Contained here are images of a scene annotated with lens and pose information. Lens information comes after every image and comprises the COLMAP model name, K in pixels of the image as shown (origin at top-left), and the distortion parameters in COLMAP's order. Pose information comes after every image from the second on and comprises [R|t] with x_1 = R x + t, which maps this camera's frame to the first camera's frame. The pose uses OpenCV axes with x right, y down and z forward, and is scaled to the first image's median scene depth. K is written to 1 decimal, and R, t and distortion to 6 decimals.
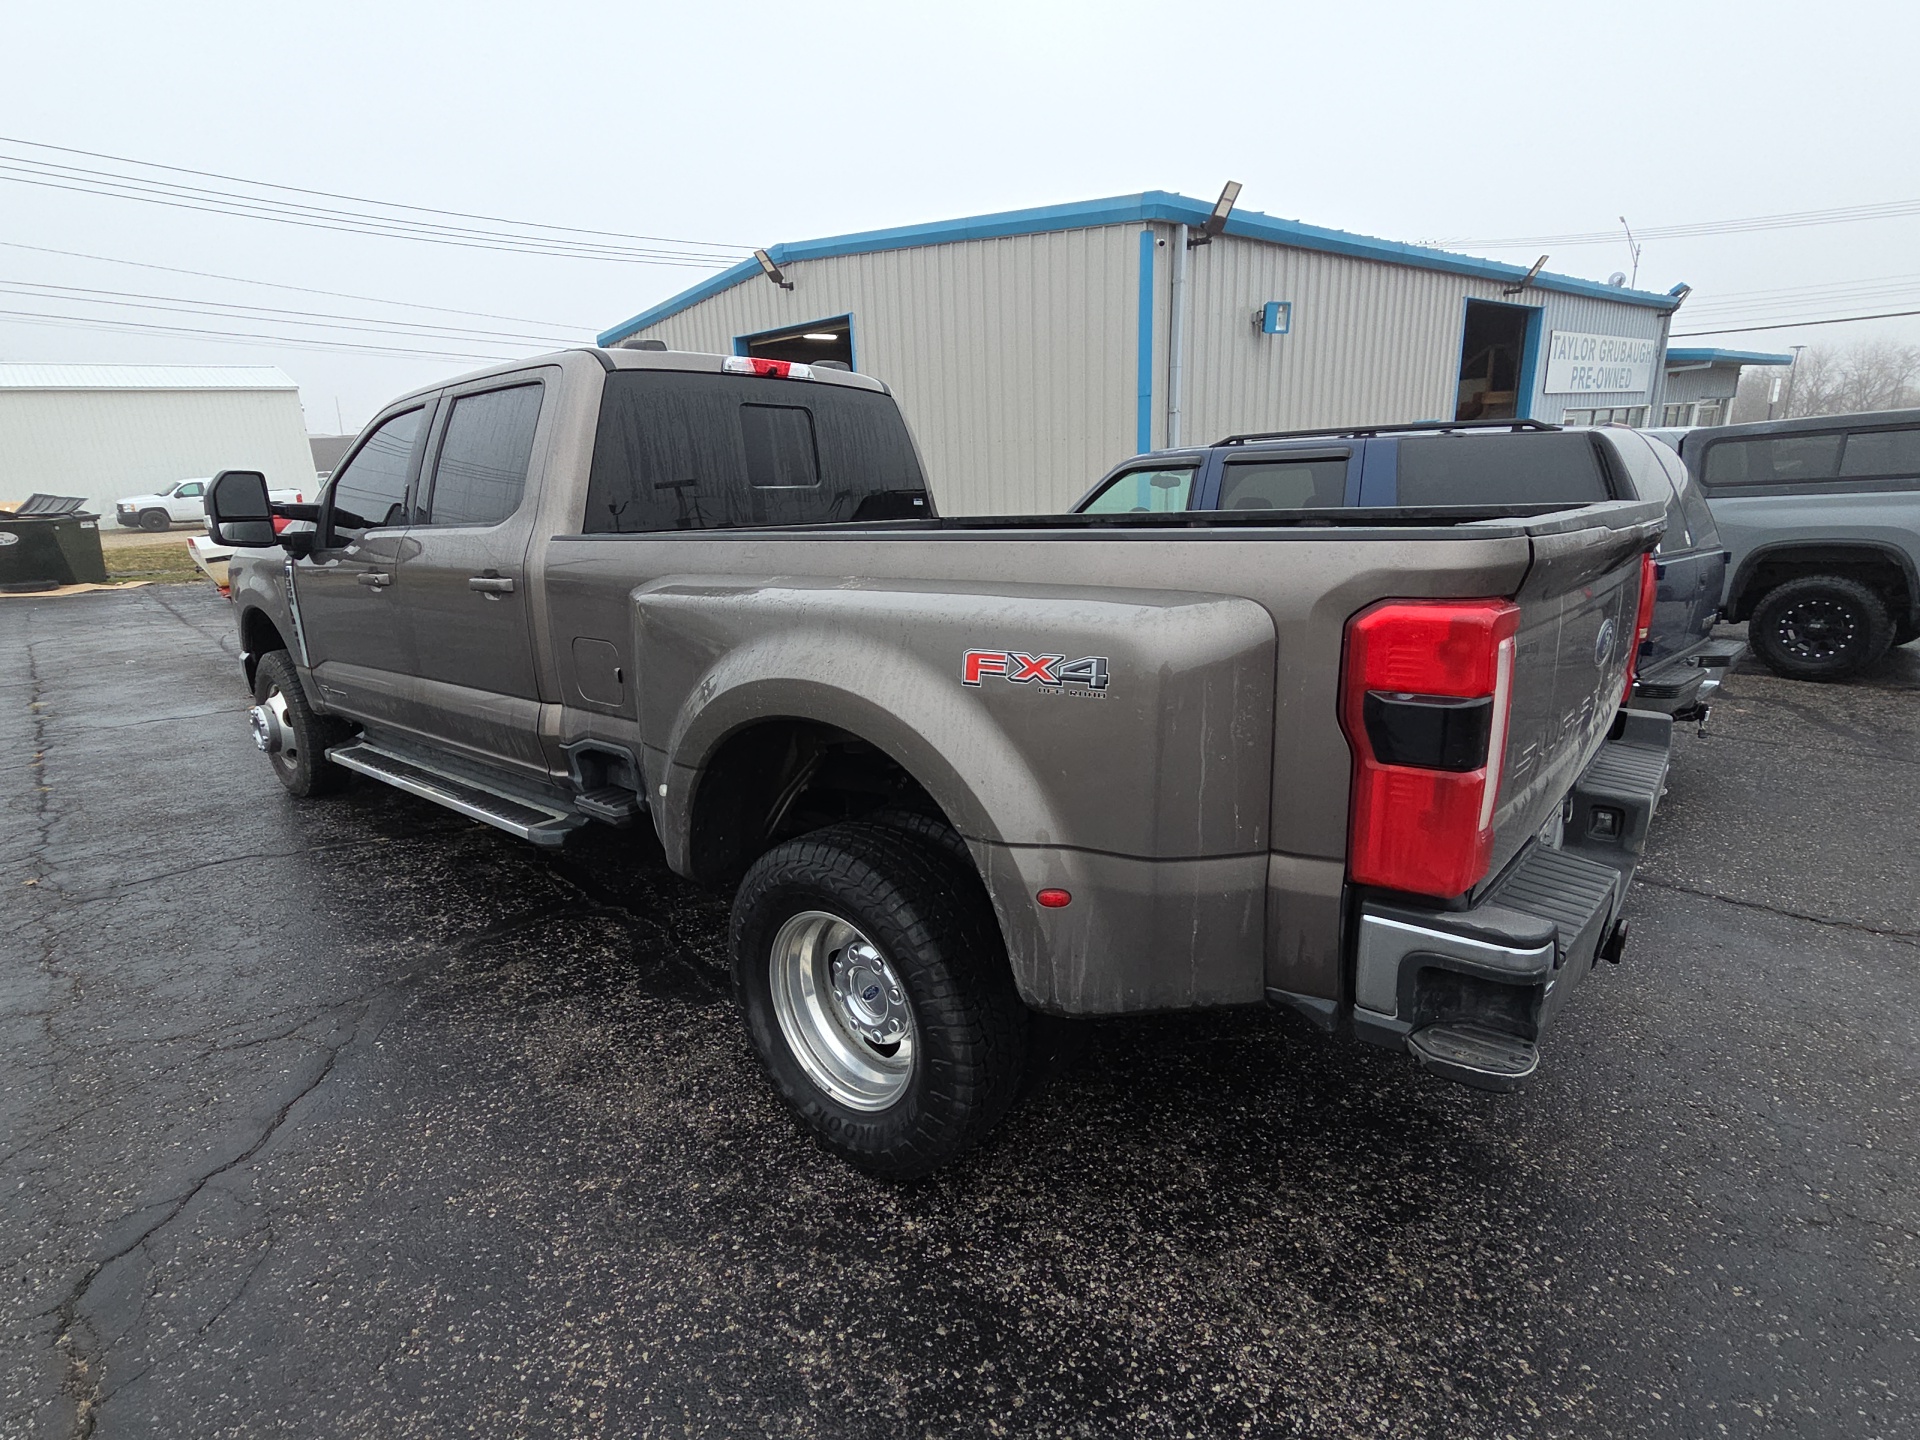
lens RADIAL K [[974.0, 0, 949.2], [0, 974.0, 730.3], [0, 0, 1]] dist [0.006116, -0.001247]
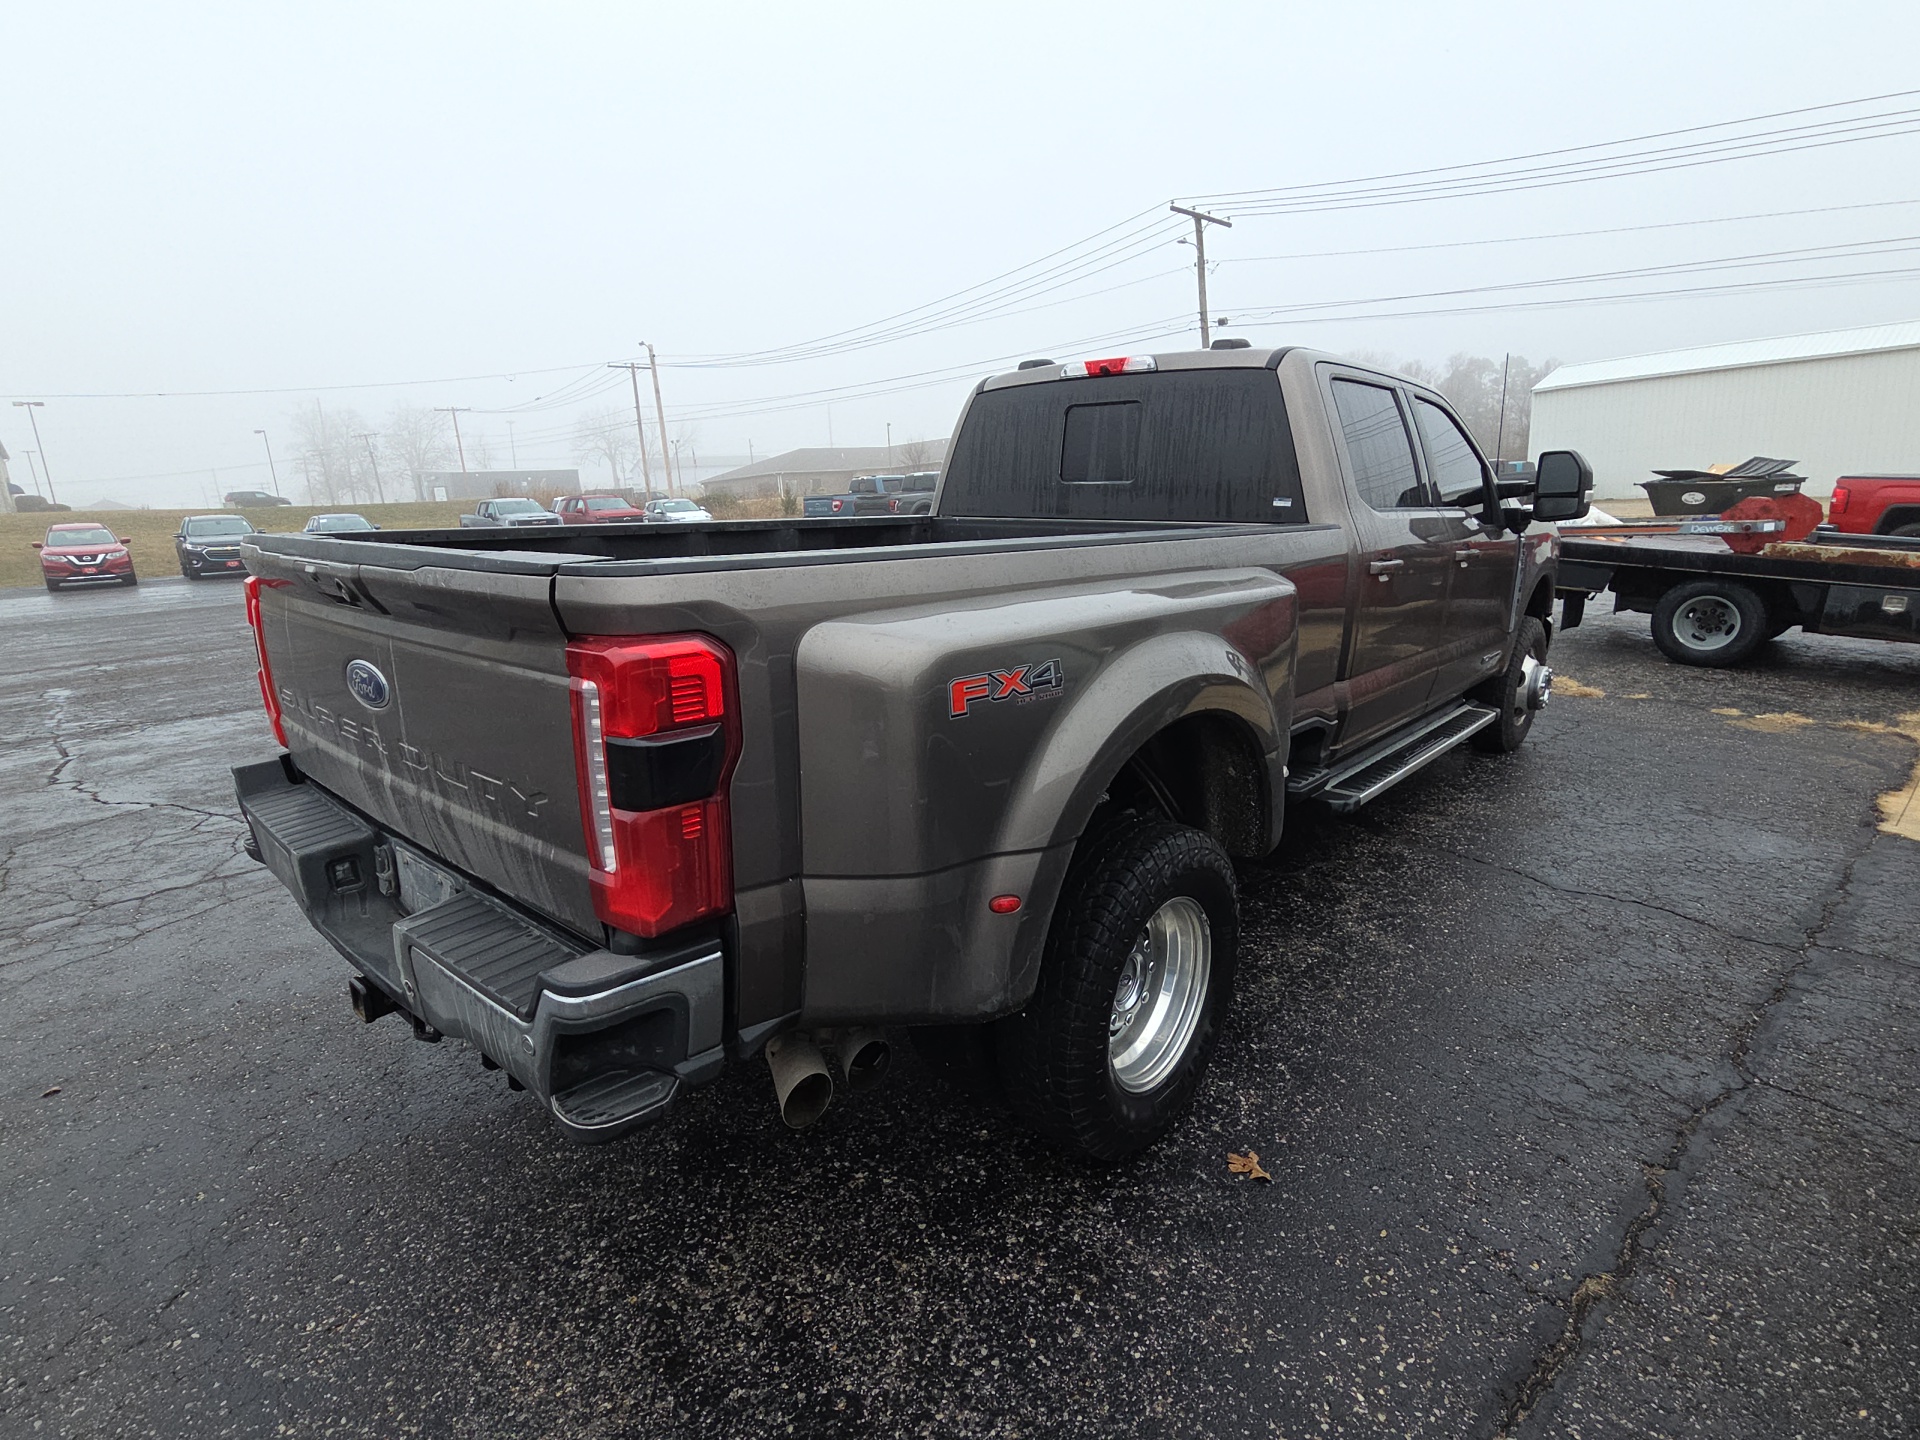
lens RADIAL K [[974.0, 0, 949.2], [0, 974.0, 730.3], [0, 0, 1]] dist [0.006116, -0.001247]
pose [[-0.025844, 0.269834, -0.962560, 0.770536], [-0.227210, 0.936095, 0.268516, -0.210349], [0.973503, 0.225643, 0.037117, 0.743973]]
